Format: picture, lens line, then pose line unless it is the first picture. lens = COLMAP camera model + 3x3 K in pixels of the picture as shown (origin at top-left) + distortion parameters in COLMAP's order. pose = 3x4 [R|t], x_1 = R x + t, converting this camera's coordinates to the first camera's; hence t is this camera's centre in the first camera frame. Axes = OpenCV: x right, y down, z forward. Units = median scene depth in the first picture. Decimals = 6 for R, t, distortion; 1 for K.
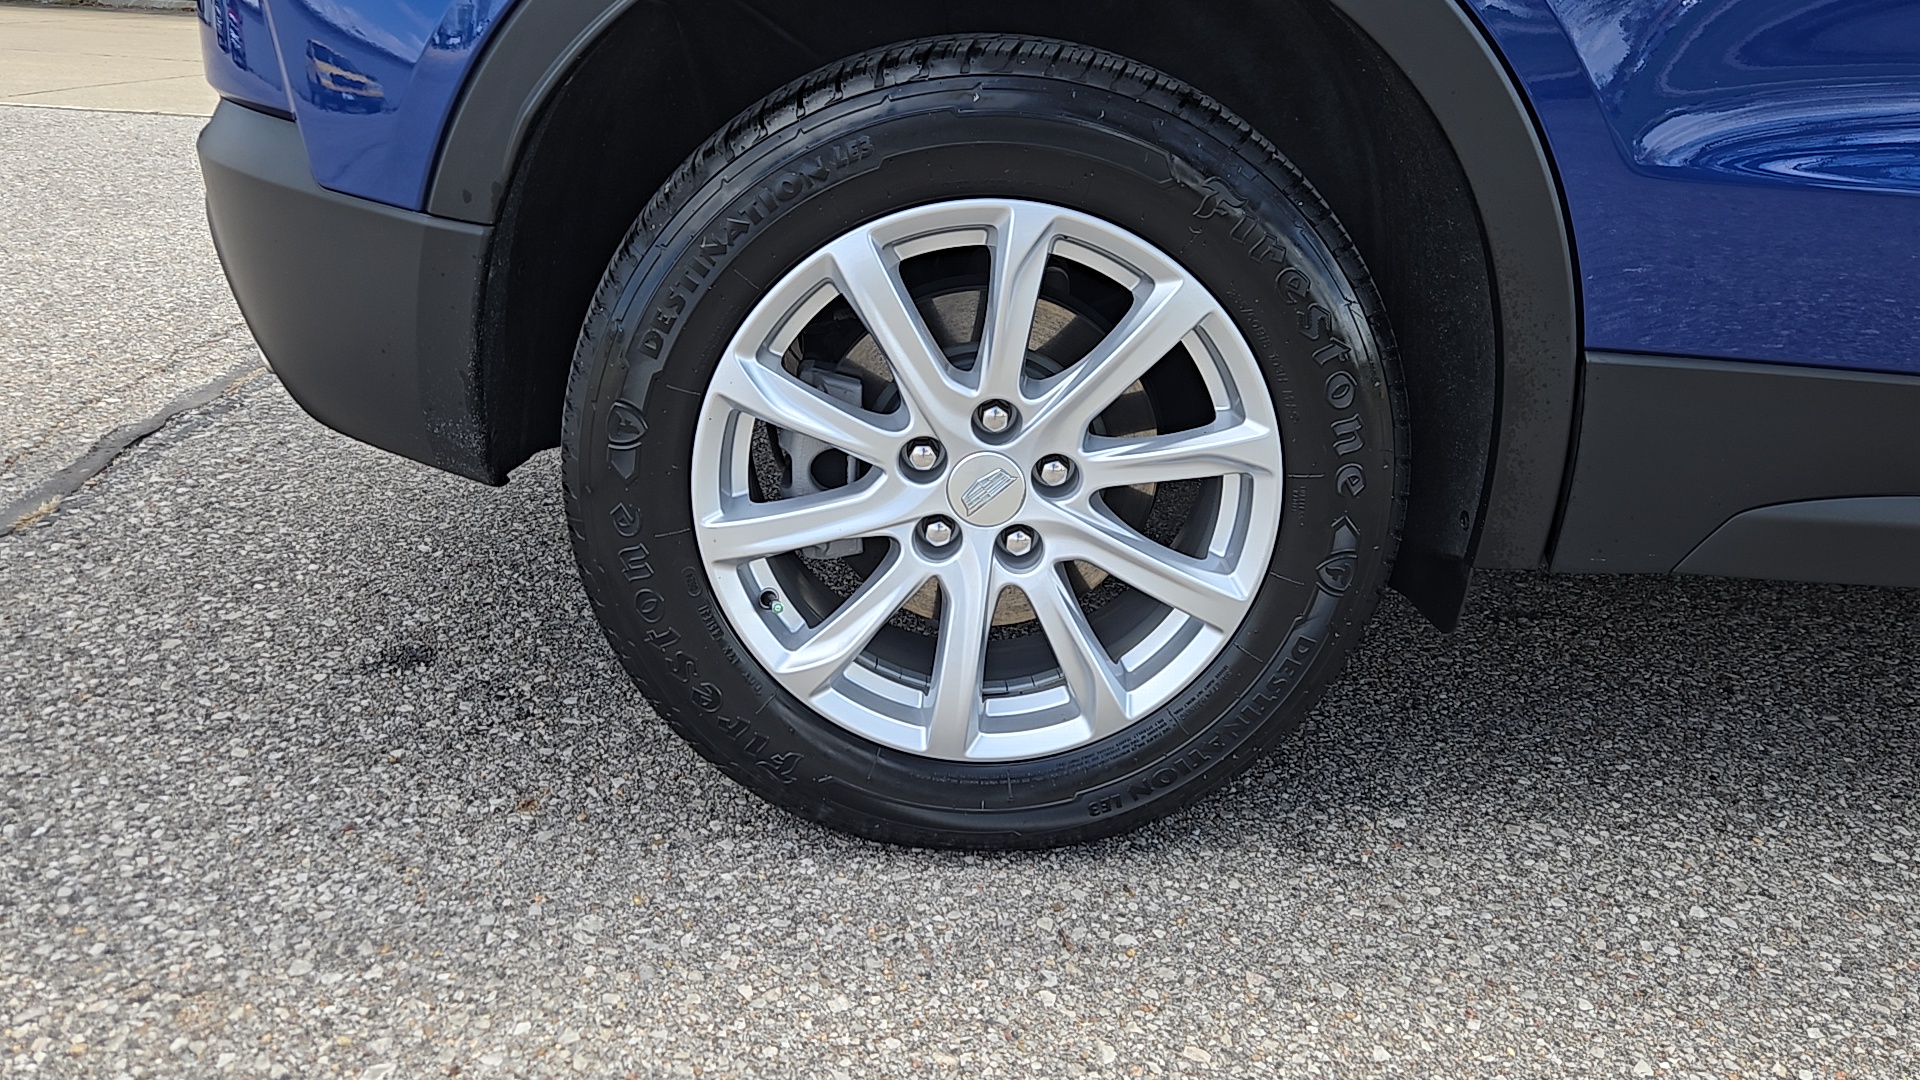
lens RADIAL K [[1612.1, 0, 952.5], [0, 1612.1, 543.5], [0, 0, 1]] dist [0.016598, 0.004669]
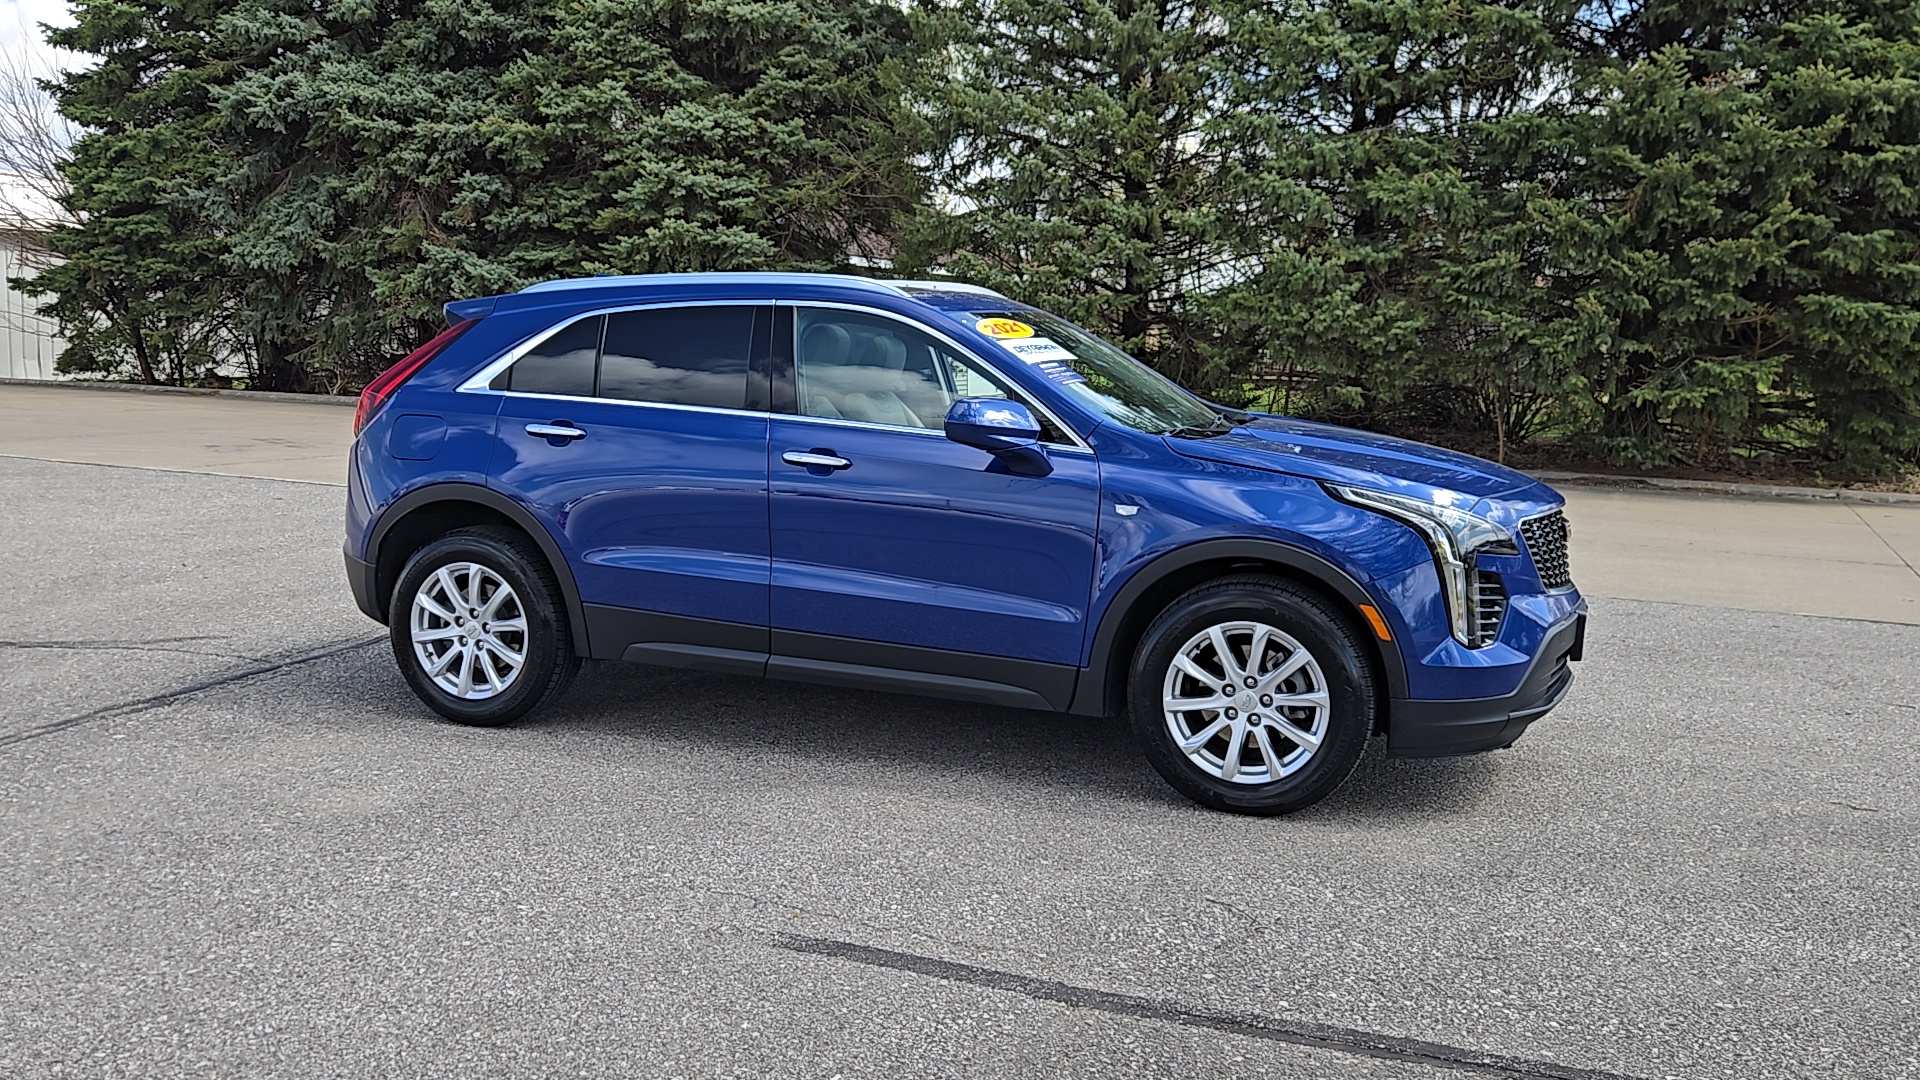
lens RADIAL K [[1609.5, 0, 960.5], [0, 1609.5, 533.4], [0, 0, 1]] dist [0.010241, 0.008432]
pose [[0.939988, 0.030314, -0.339859, 2.623009], [-0.105671, 0.972939, -0.205484, 0.448711], [0.324433, 0.229066, 0.917754, -2.486597]]
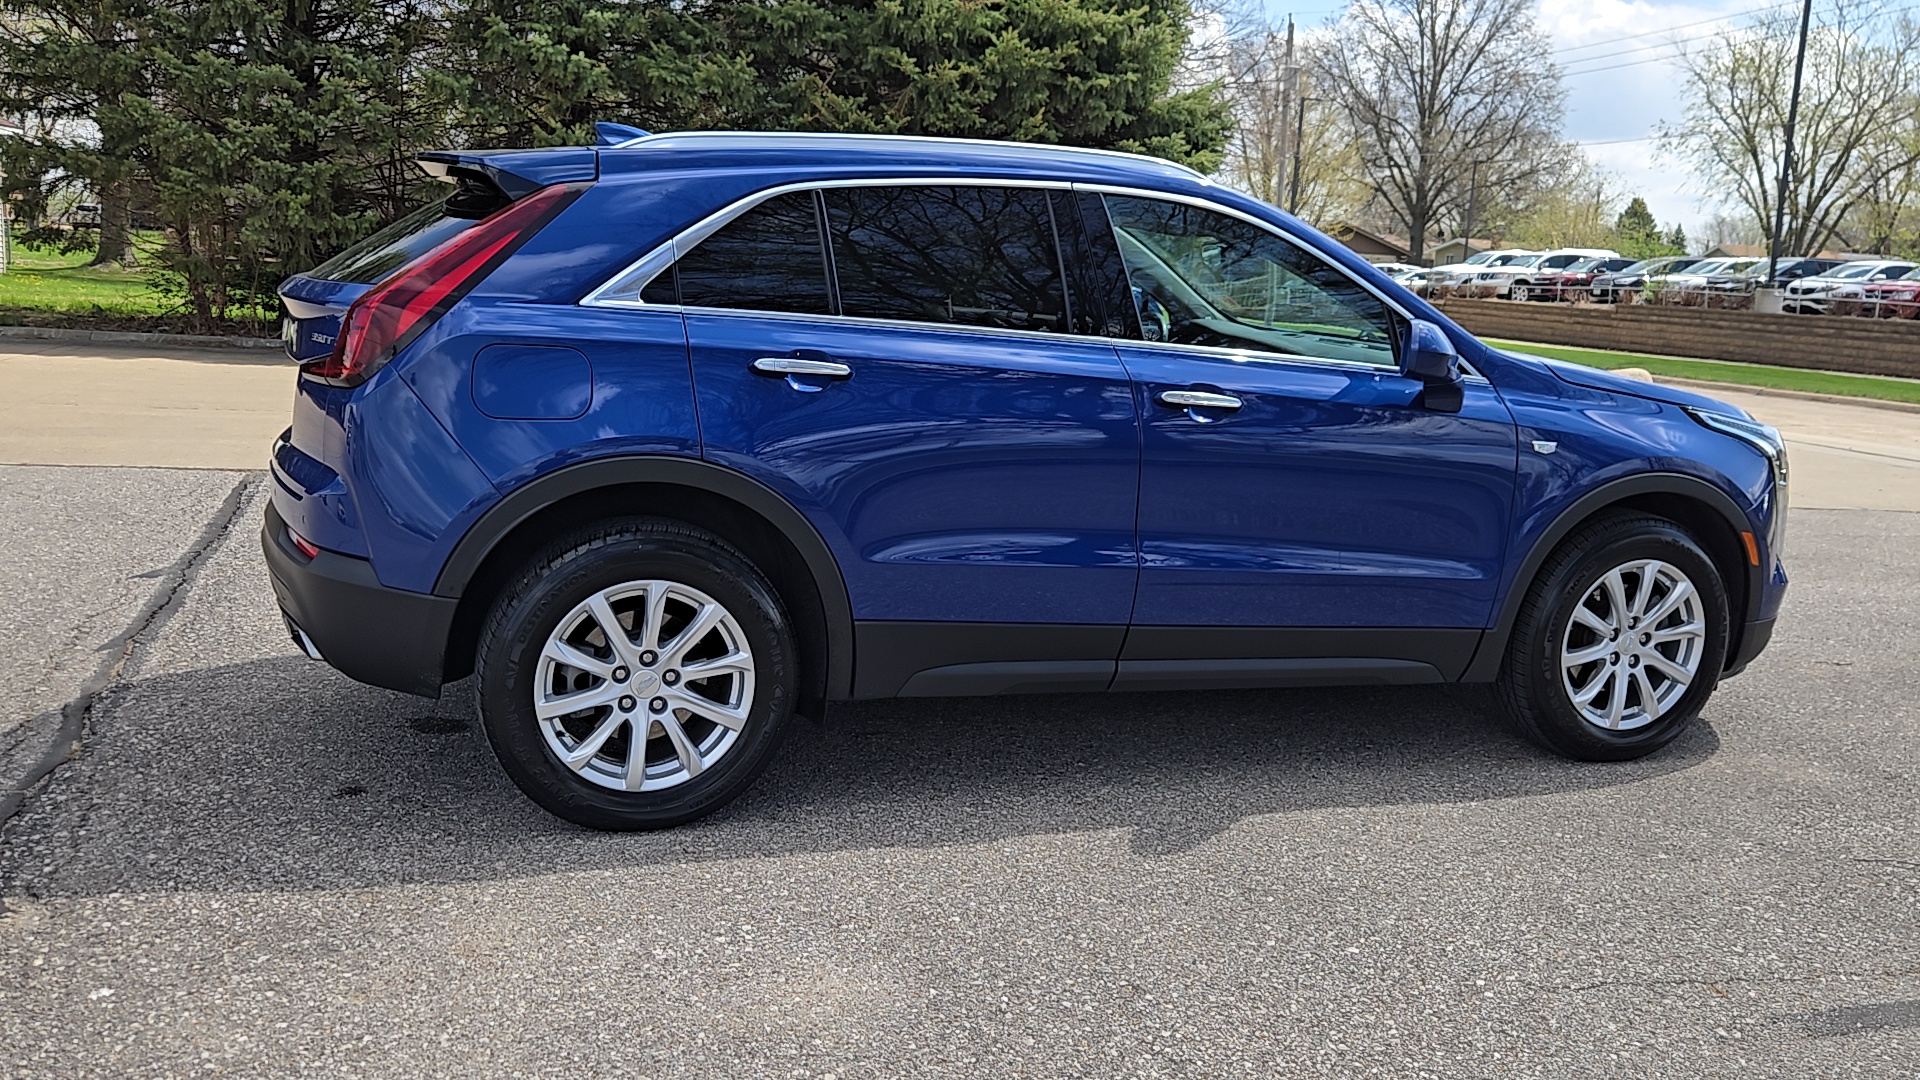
lens RADIAL K [[1620.6, 0, 959.0], [0, 1620.6, 535.6], [0, 0, 1]] dist [-0.002151, -0.005582]
pose [[0.946920, -0.039412, 0.319045, -0.331274], [0.089109, 0.985746, -0.142703, 0.151502], [-0.308873, 0.163558, 0.936934, -1.701427]]
